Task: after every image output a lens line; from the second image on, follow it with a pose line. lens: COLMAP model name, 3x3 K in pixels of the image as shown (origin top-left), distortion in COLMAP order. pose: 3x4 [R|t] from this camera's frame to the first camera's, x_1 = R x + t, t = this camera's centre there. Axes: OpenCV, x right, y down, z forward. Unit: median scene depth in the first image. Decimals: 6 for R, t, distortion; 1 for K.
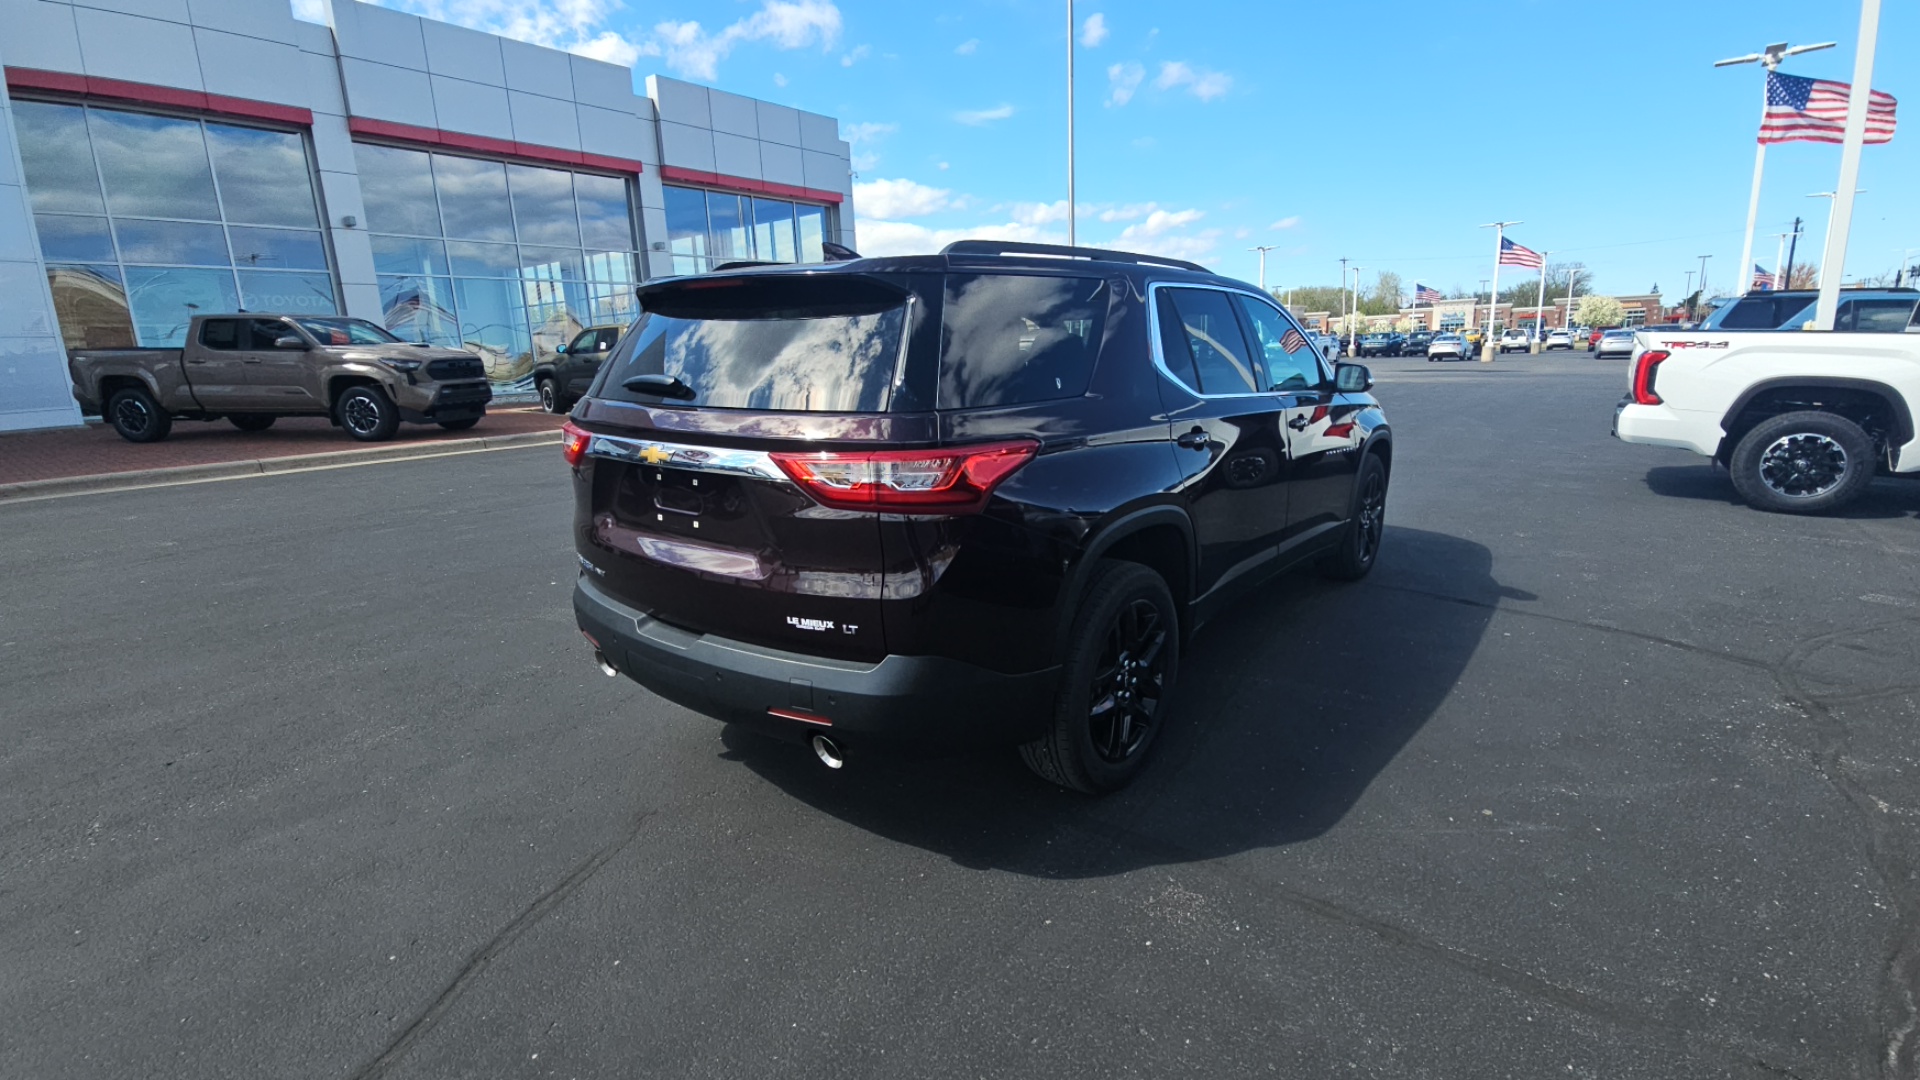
lens RADIAL K [[856.4, 0, 977.1], [0, 856.4, 549.1], [0, 0, 1]] dist [0.013832, -0.011120]
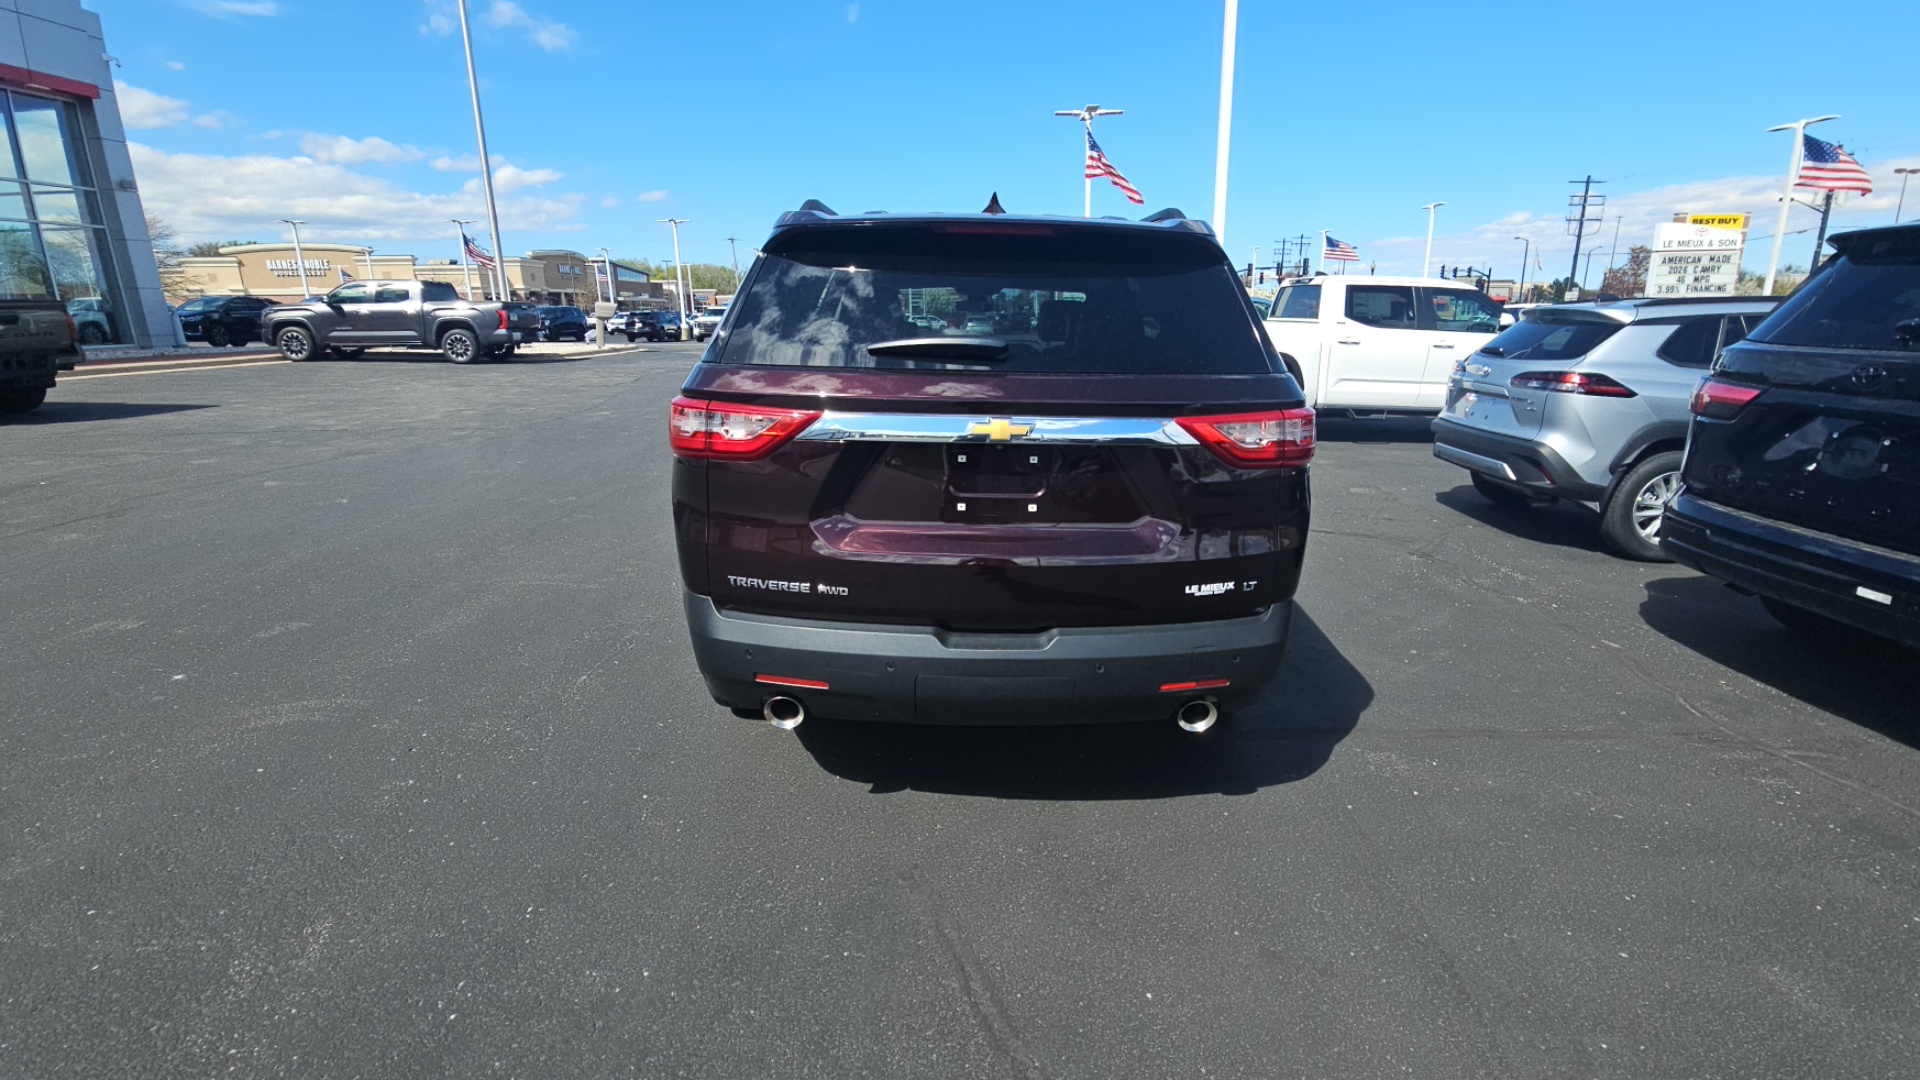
lens RADIAL K [[861.9, 0, 977.4], [0, 861.9, 542.0], [0, 0, 1]] dist [0.010712, -0.008032]
pose [[0.780740, -0.133424, 0.610445, -0.131306], [0.123031, 0.990637, 0.059170, -0.007653], [-0.612624, 0.028907, 0.789846, 0.048732]]
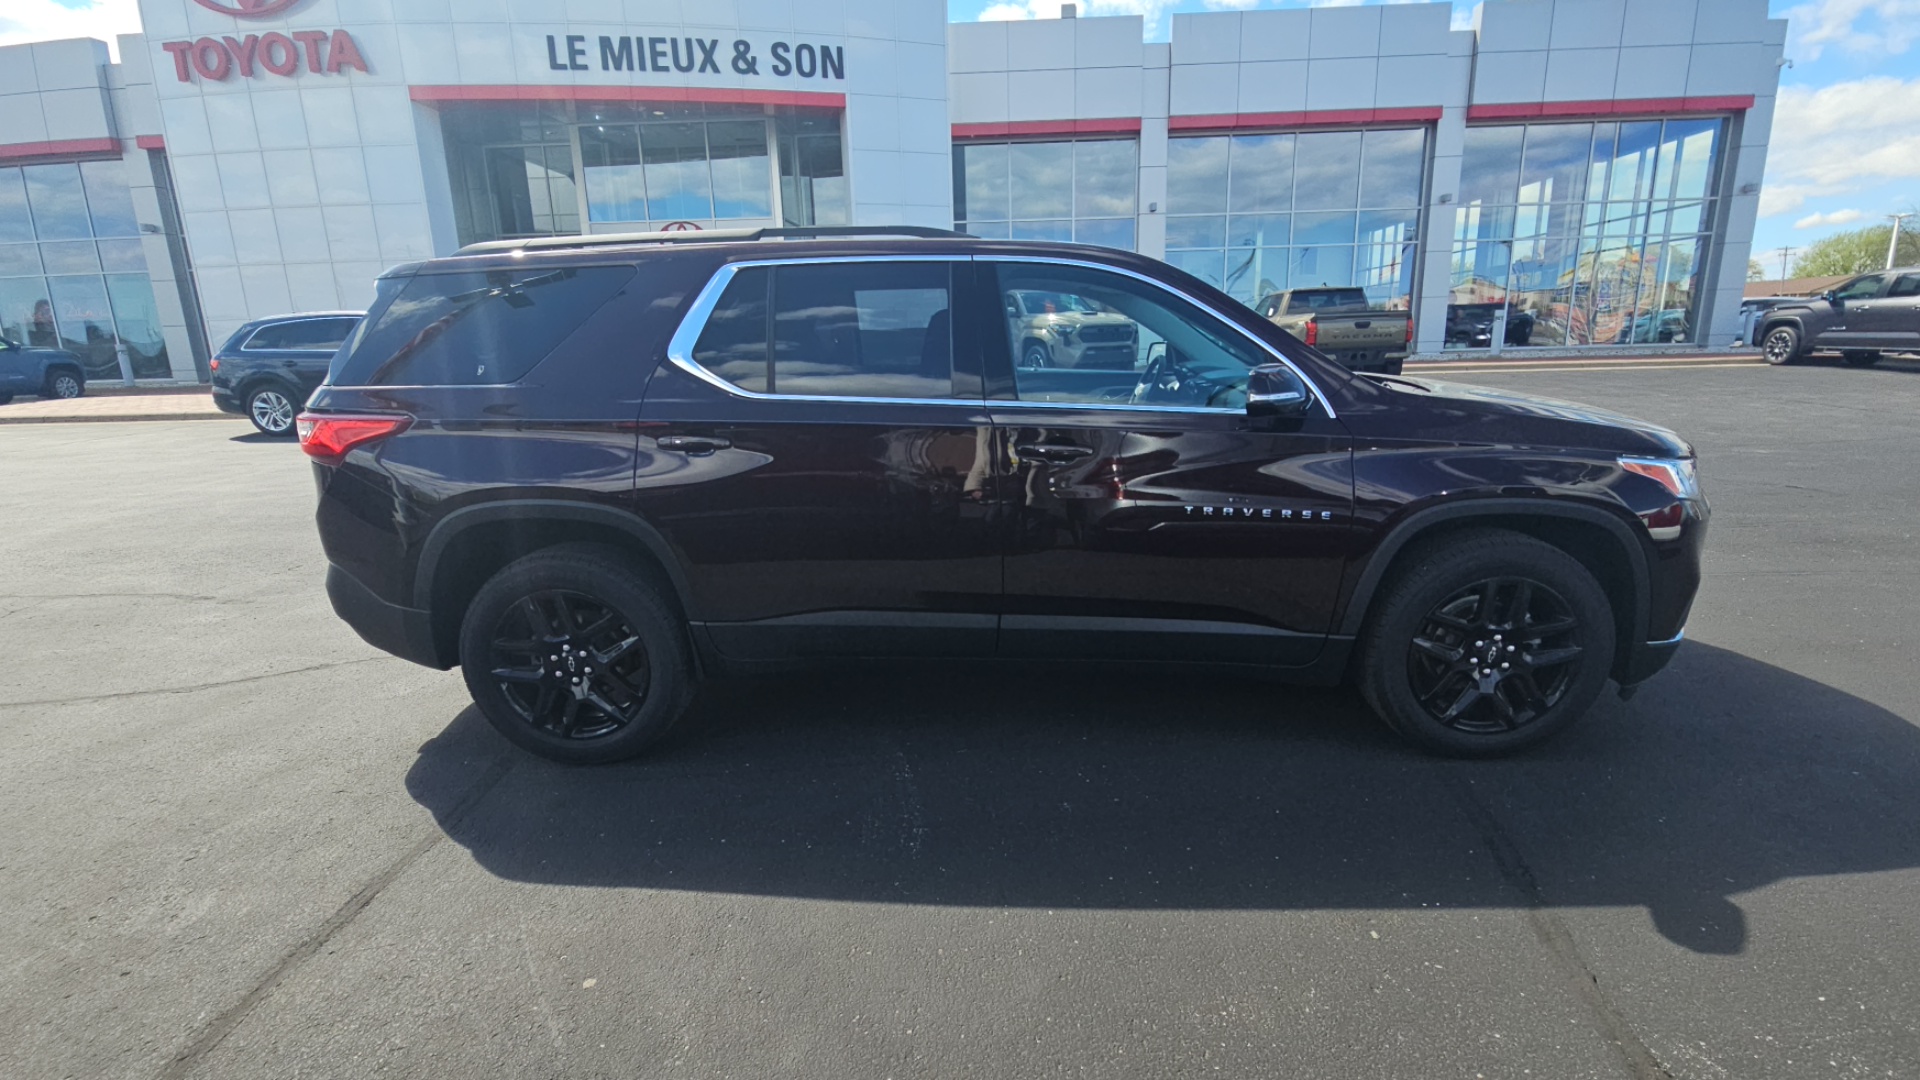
lens RADIAL K [[861.9, 0, 977.4], [0, 861.9, 542.0], [0, 0, 1]] dist [0.010712, -0.008032]
pose [[0.574938, 0.210267, -0.790717, 0.207668], [-0.183257, 0.974955, 0.126012, -0.035134], [0.797410, 0.072456, 0.599072, 0.126145]]
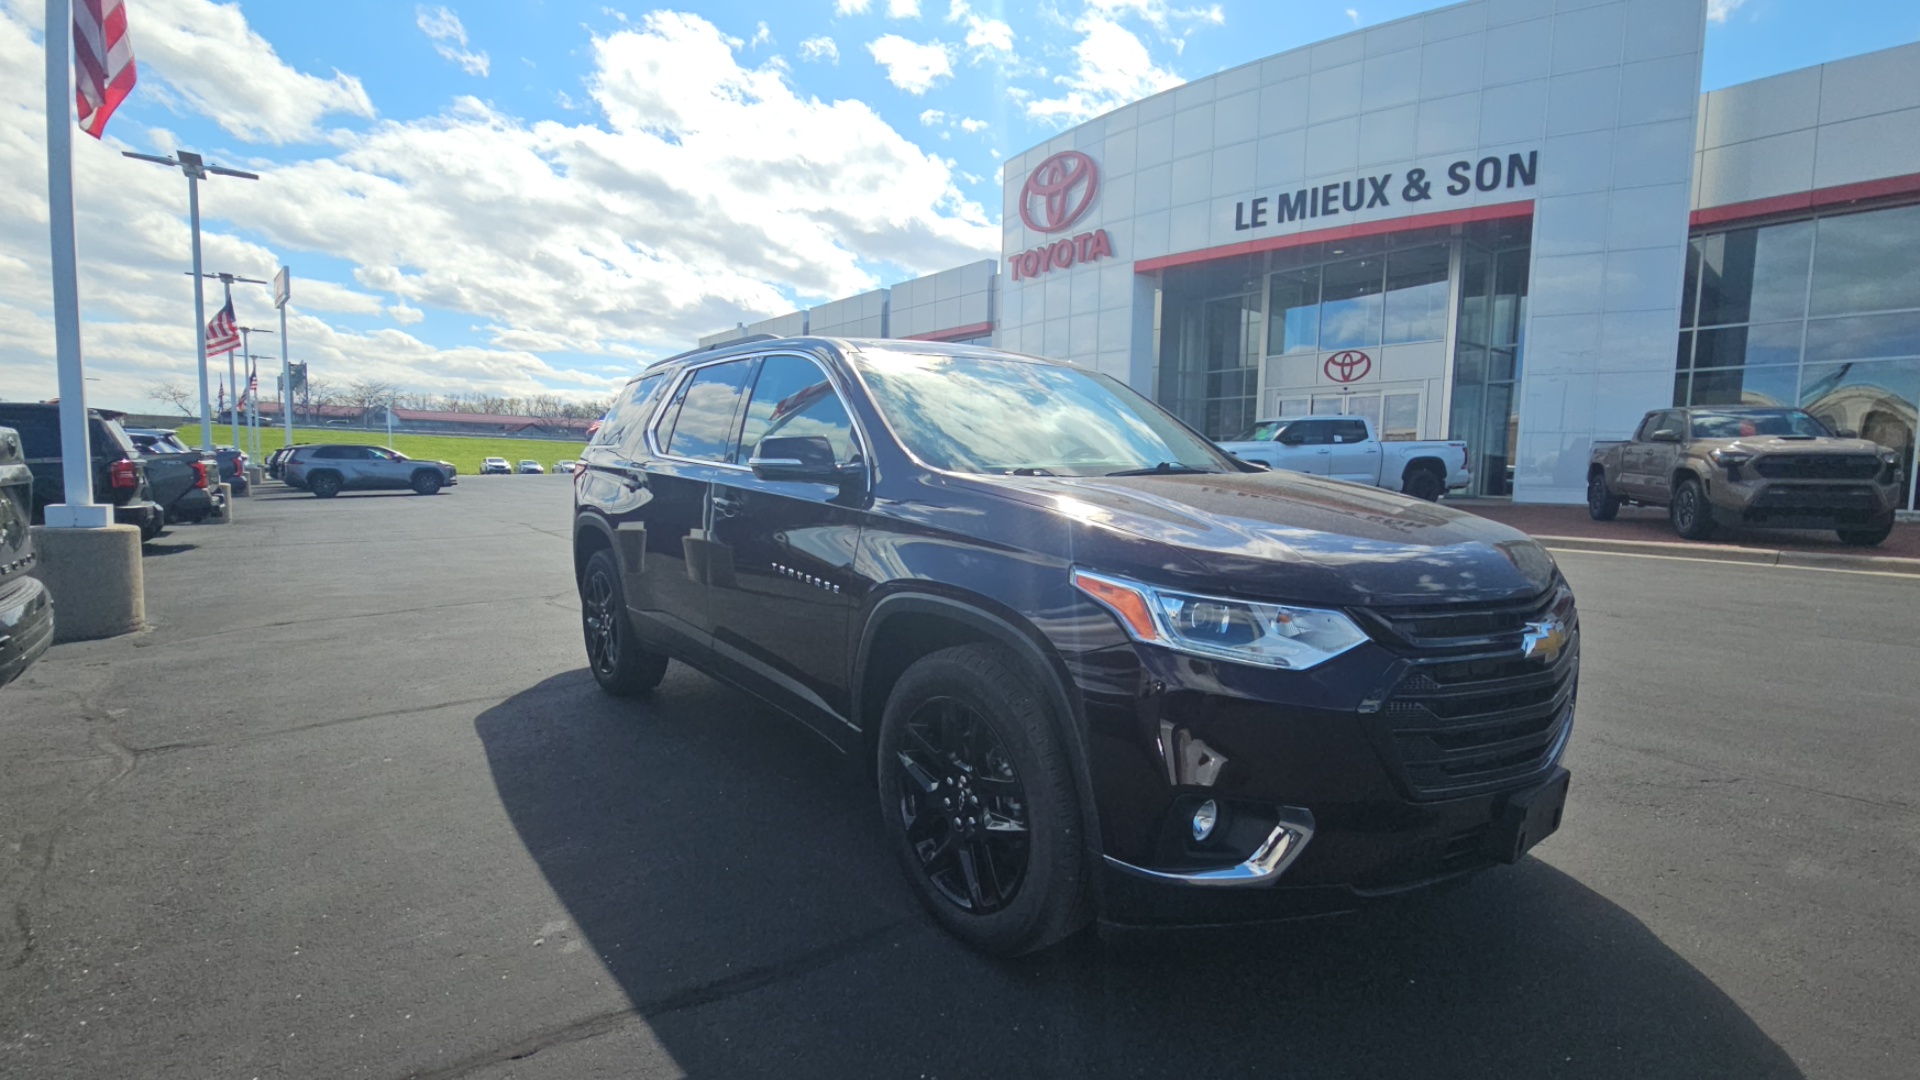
lens RADIAL K [[857.9, 0, 977.8], [0, 857.9, 541.2], [0, 0, 1]] dist [0.003752, -0.000284]
pose [[-0.236229, 0.113166, -0.965085, 0.257878], [-0.232163, 0.957857, 0.169146, -0.071278], [0.943555, 0.264015, -0.200001, 0.323479]]
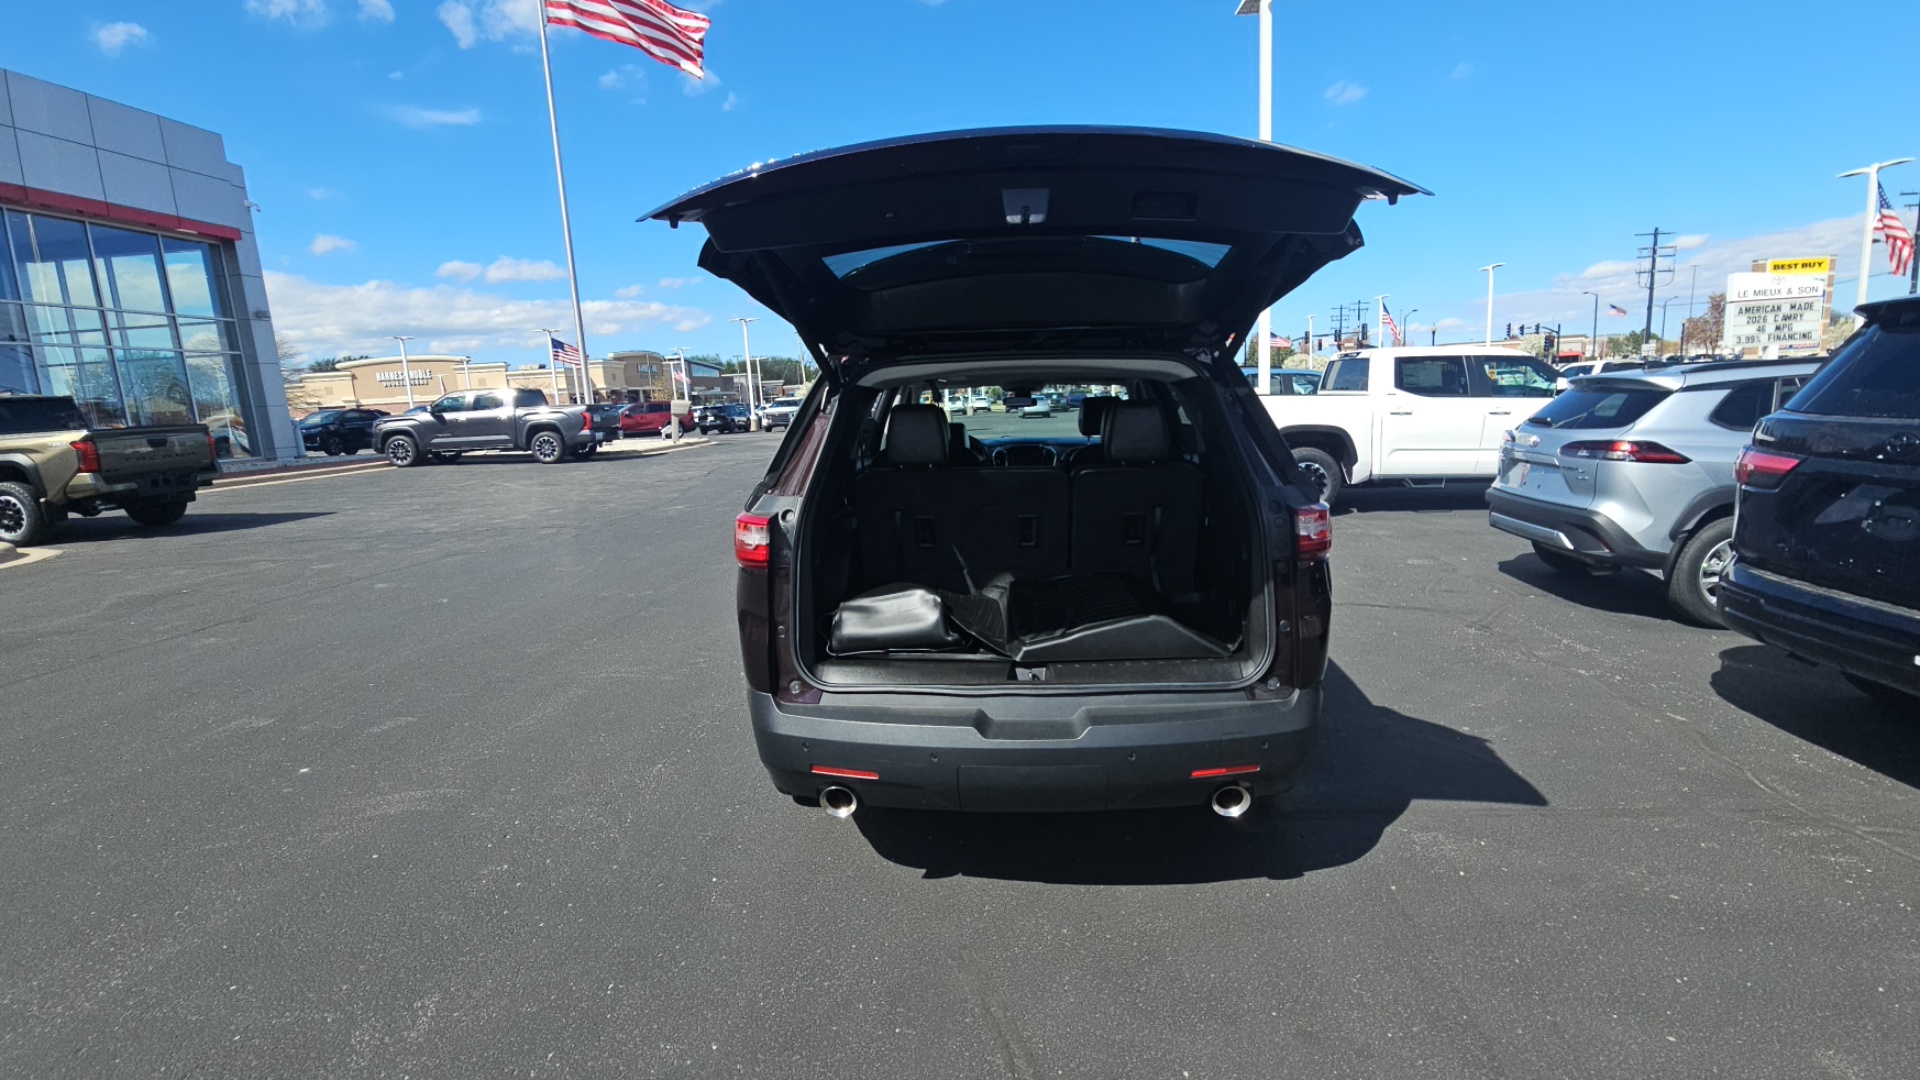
lens RADIAL K [[862.7, 0, 980.9], [0, 862.7, 545.7], [0, 0, 1]] dist [-0.000014, -0.000744]
pose [[0.818743, -0.105922, 0.564305, -0.134047], [0.150871, 0.987988, -0.033447, -0.010602], [-0.553984, 0.112521, 0.824889, 0.037219]]
